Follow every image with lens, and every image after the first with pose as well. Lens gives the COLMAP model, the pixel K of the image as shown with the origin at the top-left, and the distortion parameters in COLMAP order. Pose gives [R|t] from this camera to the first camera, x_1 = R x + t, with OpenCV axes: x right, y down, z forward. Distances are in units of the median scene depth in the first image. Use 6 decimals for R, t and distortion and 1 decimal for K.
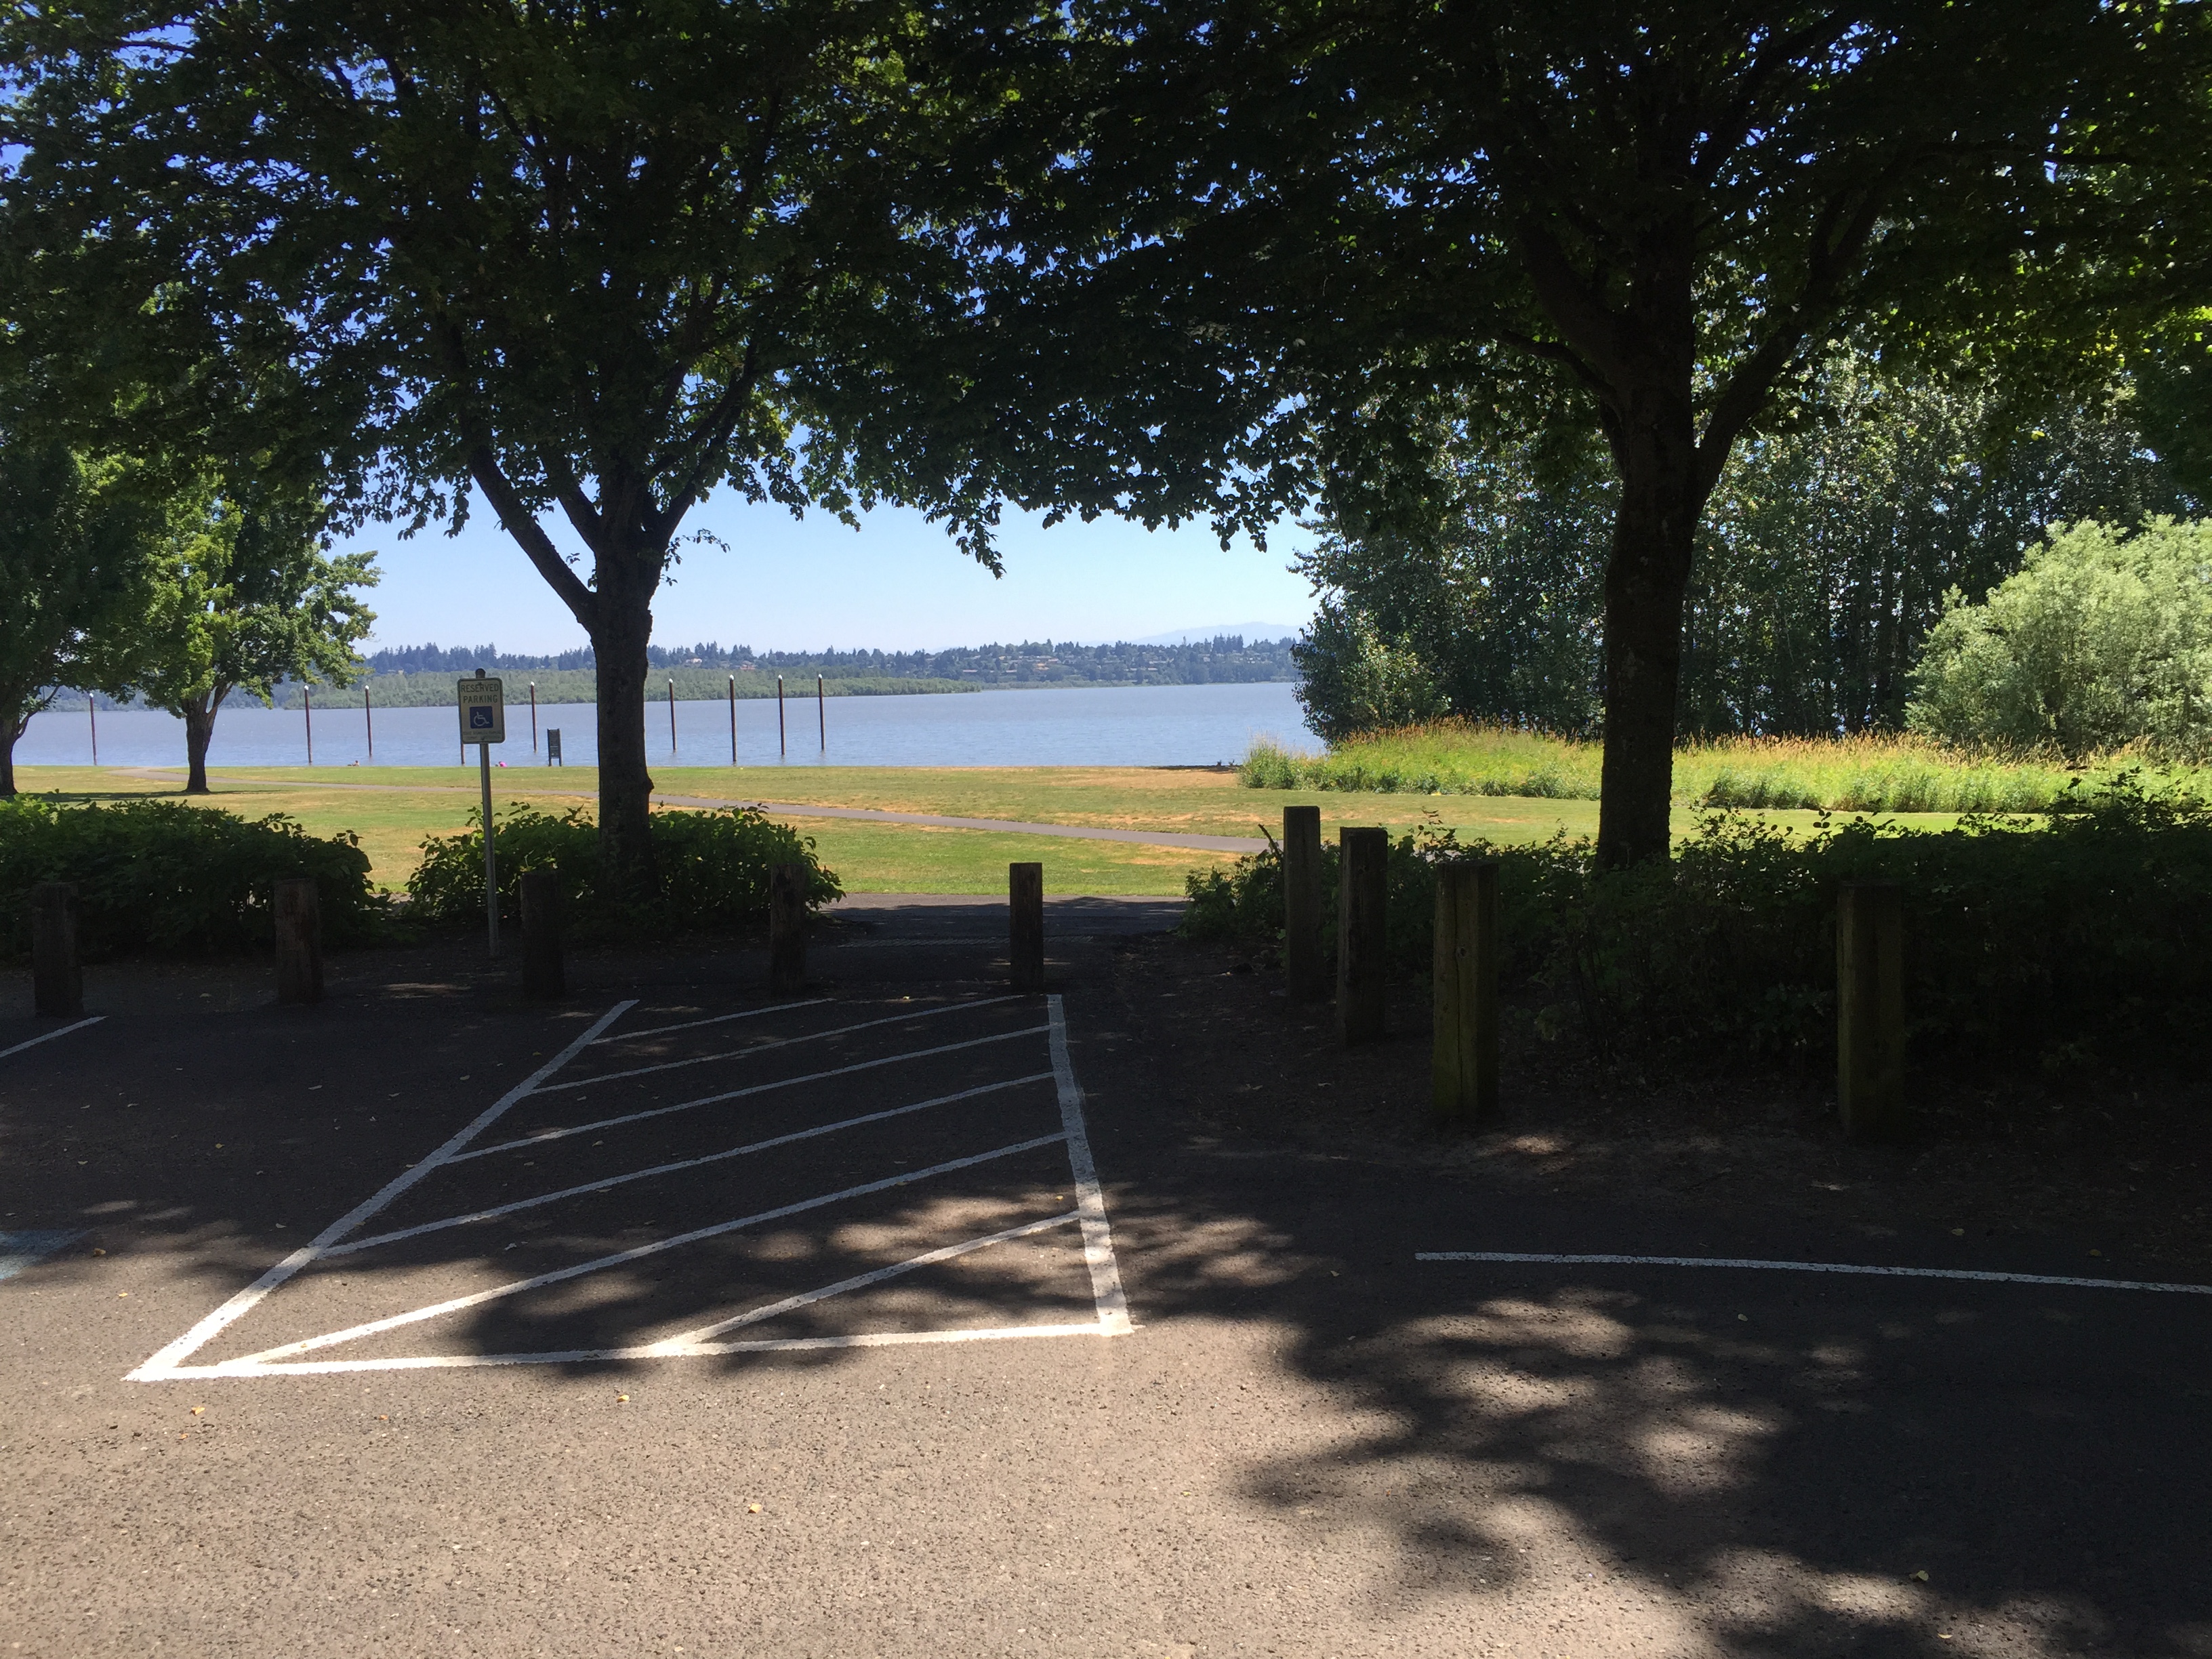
lens RADIAL K [[1937.2, 0, 1098.2], [0, 1937.2, 836.6], [0, 0, 1]] dist [0.080536, -0.082641]
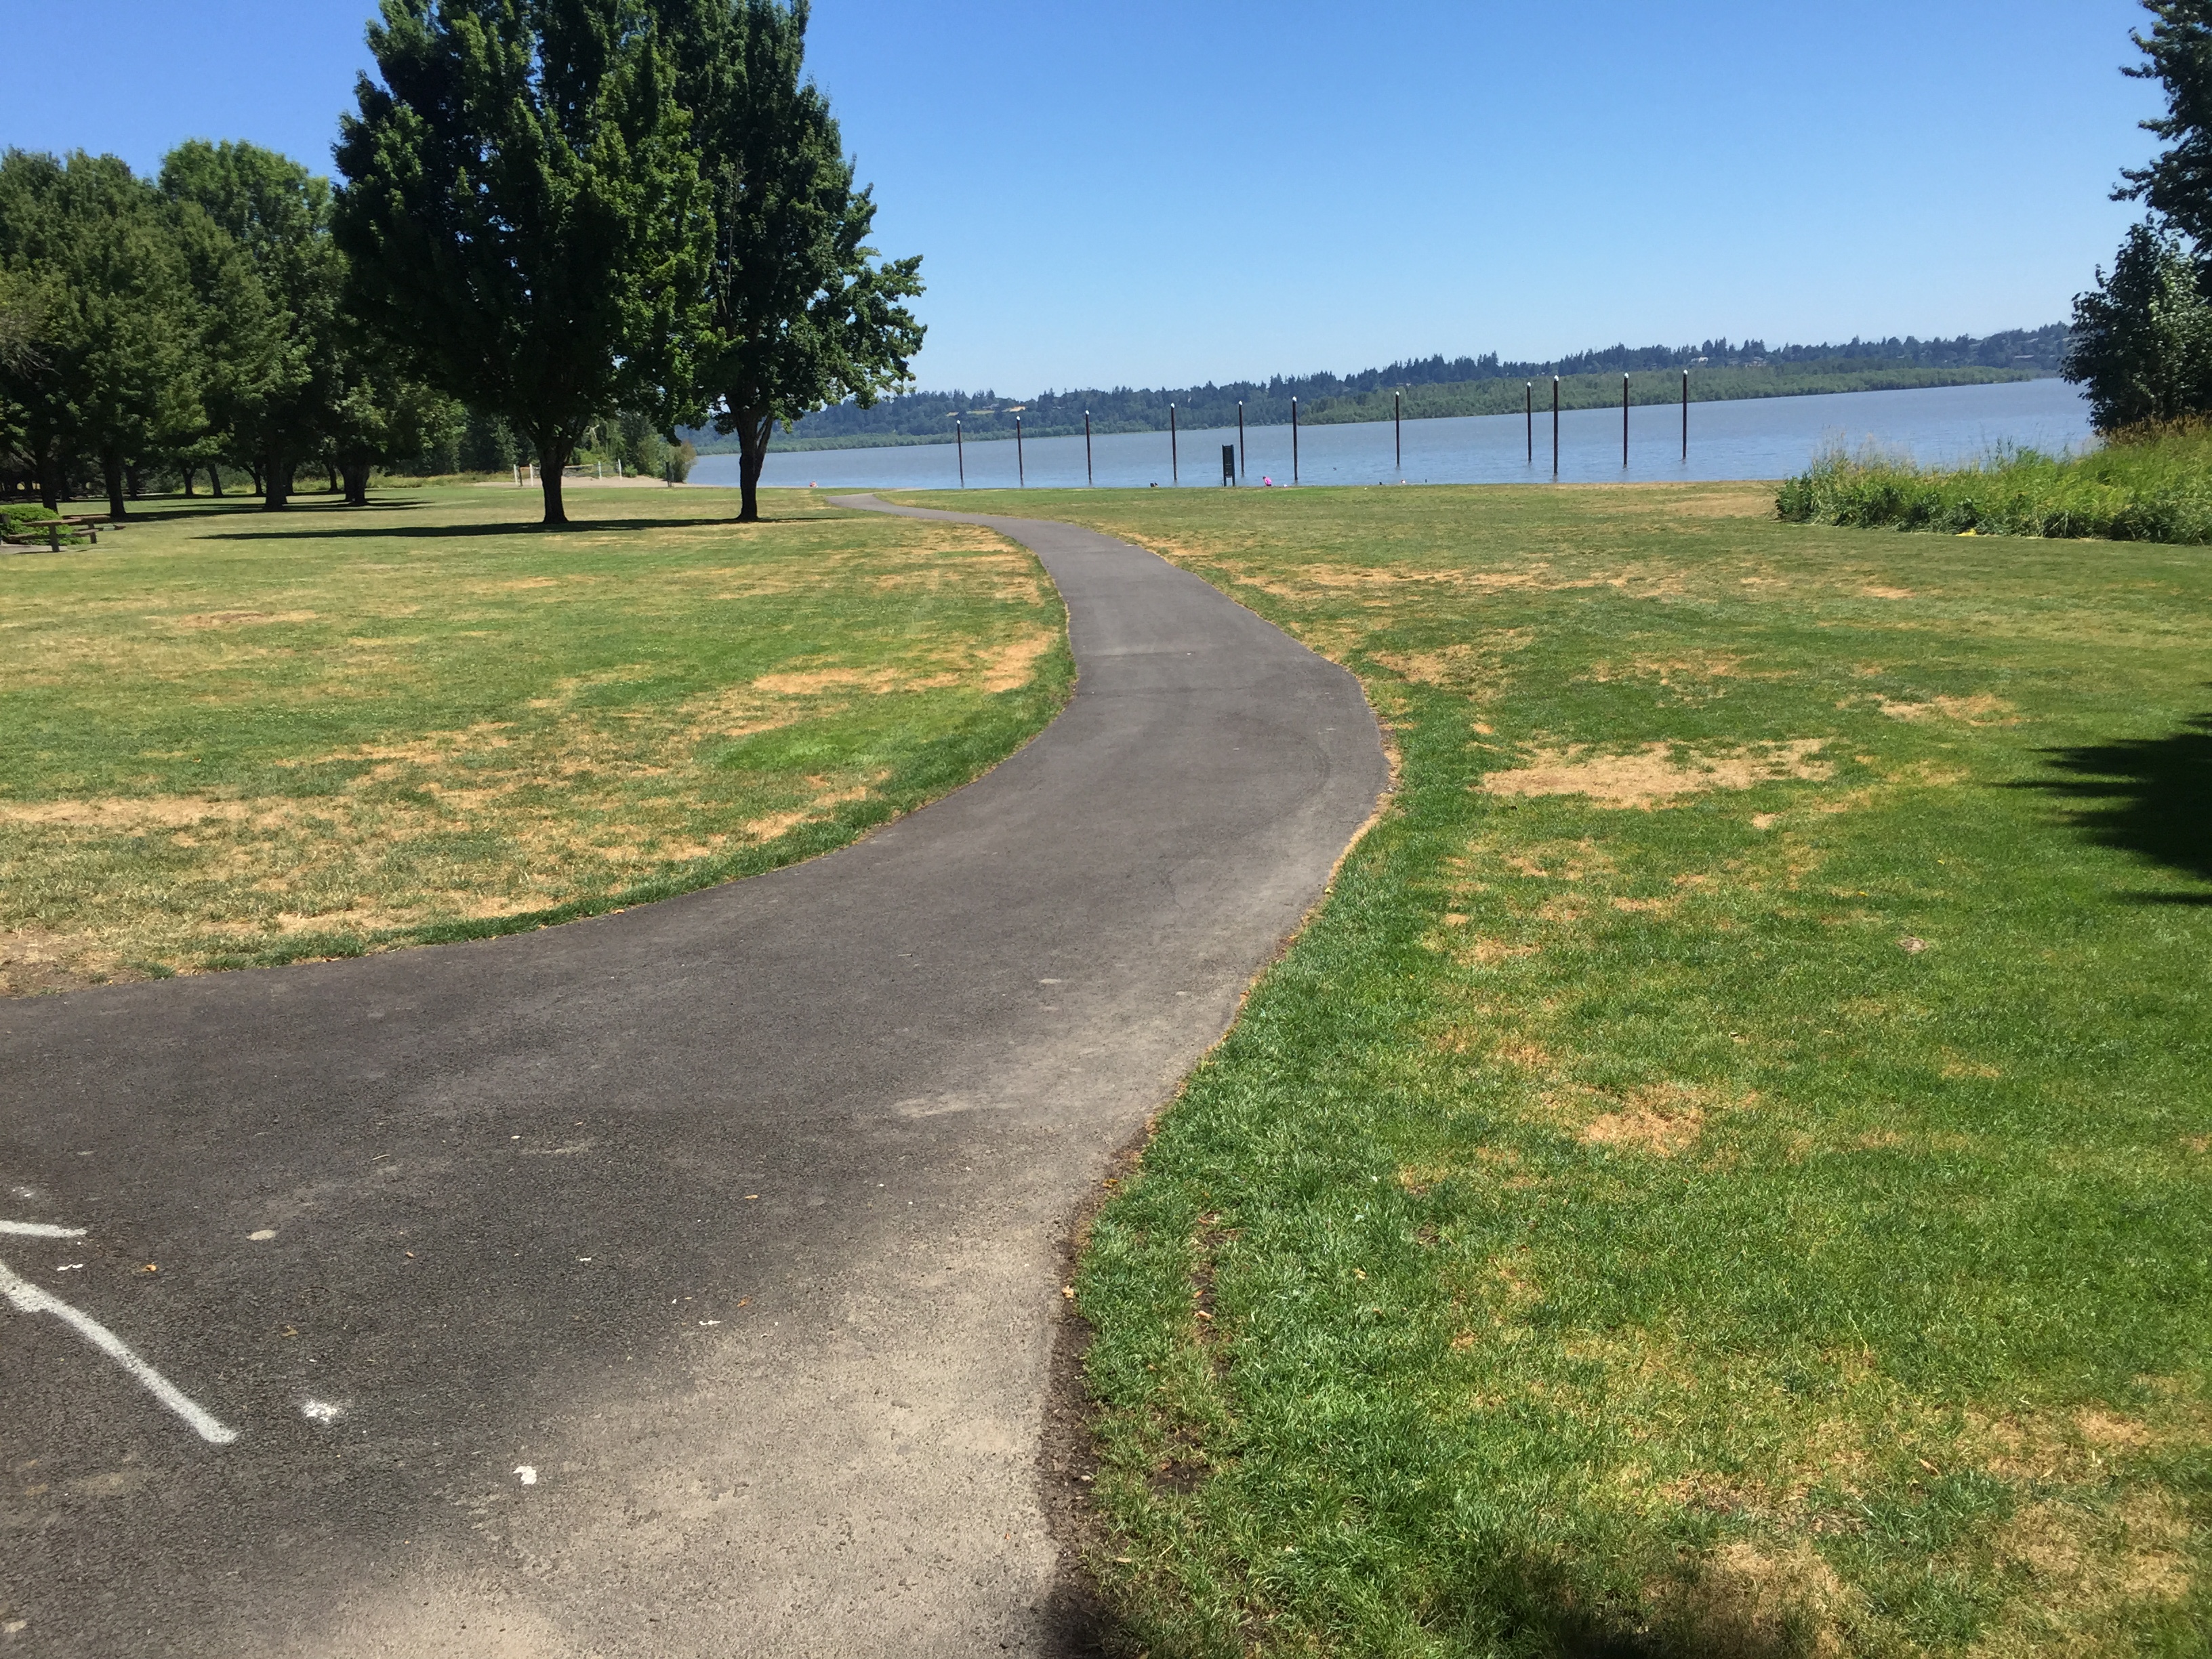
lens RADIAL K [[1937.2, 0, 1099.8], [0, 1937.2, 816.1], [0, 0, 1]] dist [0.080536, -0.082641]
pose [[0.879627, 0.072235, -0.470147, 0.182615], [-0.007189, 0.990308, 0.138705, -0.013740], [0.475609, -0.118629, 0.871621, 0.238907]]
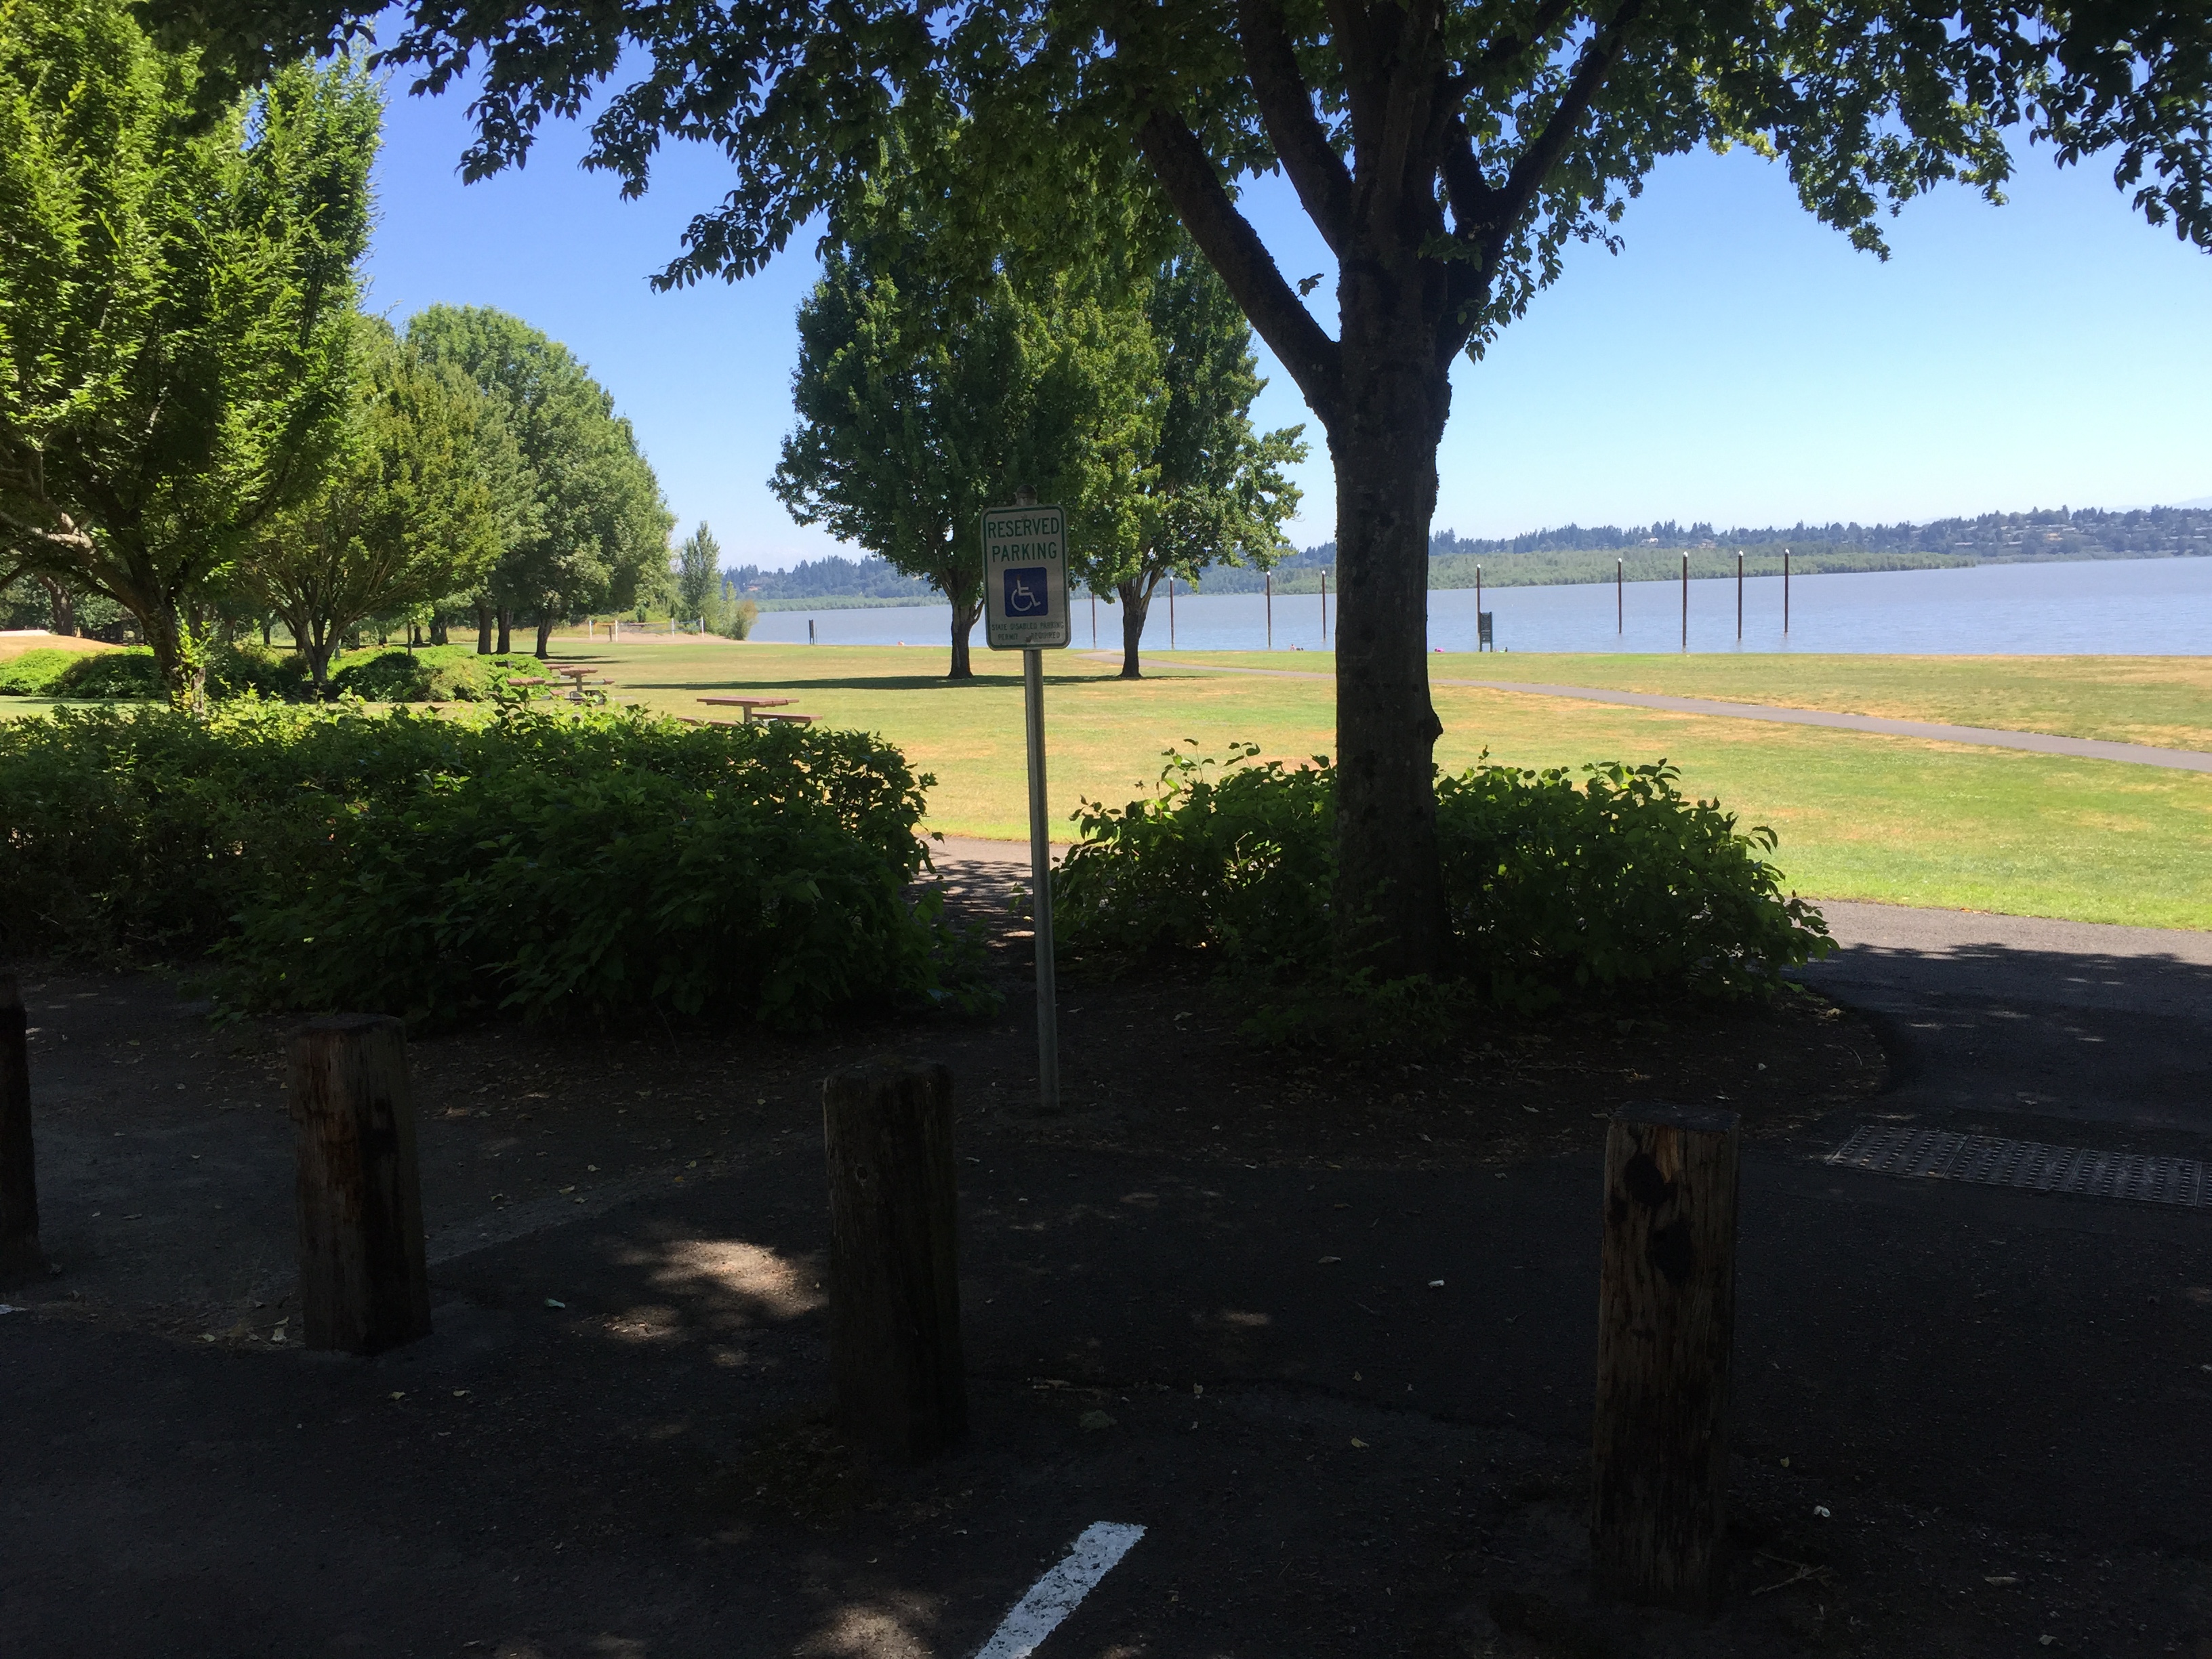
lens RADIAL K [[1937.2, 0, 1099.7], [0, 1937.2, 828.9], [0, 0, 1]] dist [0.080536, -0.082641]
pose [[0.888500, 0.049584, -0.456189, -0.018018], [-0.023930, 0.997799, 0.061845, -0.006812], [0.458251, -0.044033, 0.887731, 0.120038]]
